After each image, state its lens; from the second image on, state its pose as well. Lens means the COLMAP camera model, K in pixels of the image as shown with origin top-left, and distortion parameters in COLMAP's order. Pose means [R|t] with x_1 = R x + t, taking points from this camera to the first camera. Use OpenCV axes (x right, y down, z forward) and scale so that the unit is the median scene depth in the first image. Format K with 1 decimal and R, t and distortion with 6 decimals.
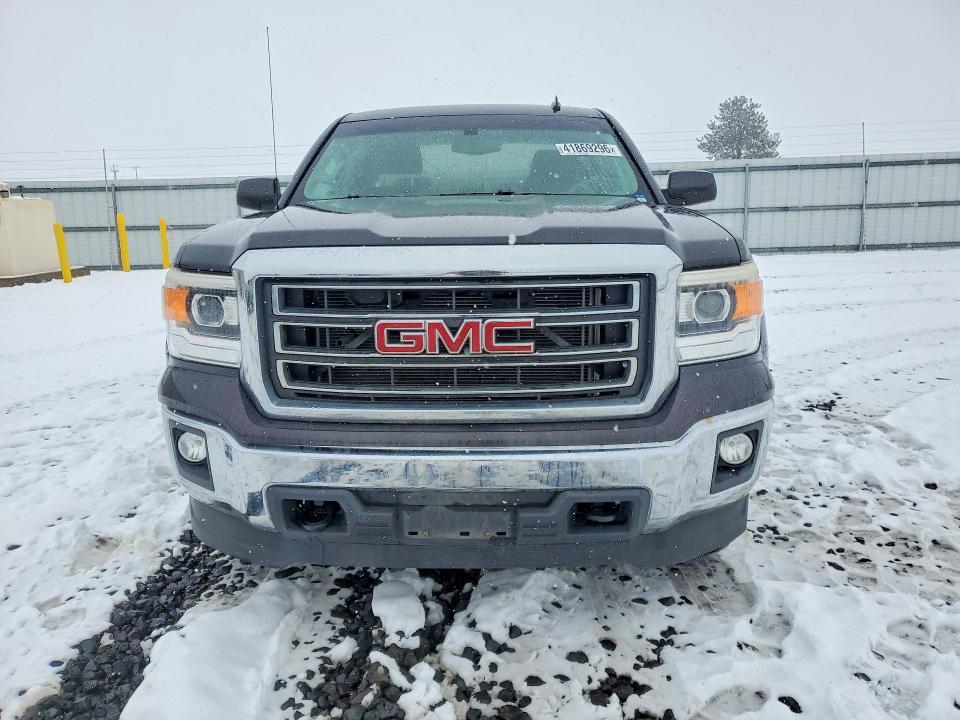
lens RADIAL K [[739.3, 0, 479.5], [0, 739.3, 359.0], [0, 0, 1]] dist [0.013531, 0.003924]
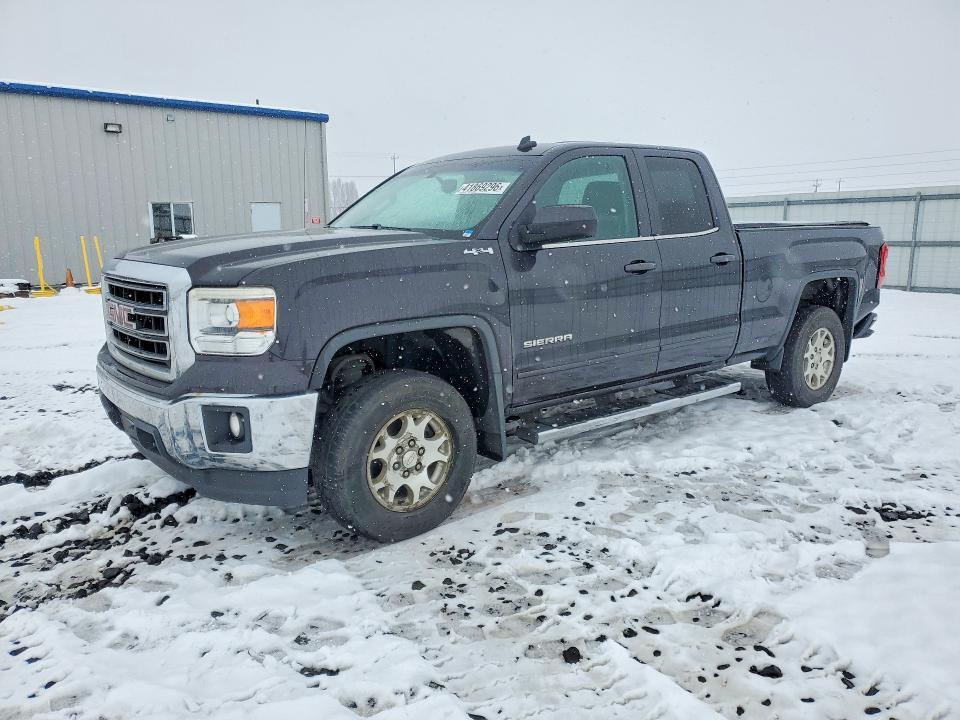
lens RADIAL K [[739.3, 0, 479.8], [0, 739.3, 360.9], [0, 0, 1]] dist [0.013531, 0.003924]
pose [[0.655620, 0.150173, -0.740007, 1.255475], [-0.160944, 0.985295, 0.057360, -0.109560], [0.737739, 0.081493, 0.670149, 0.331428]]
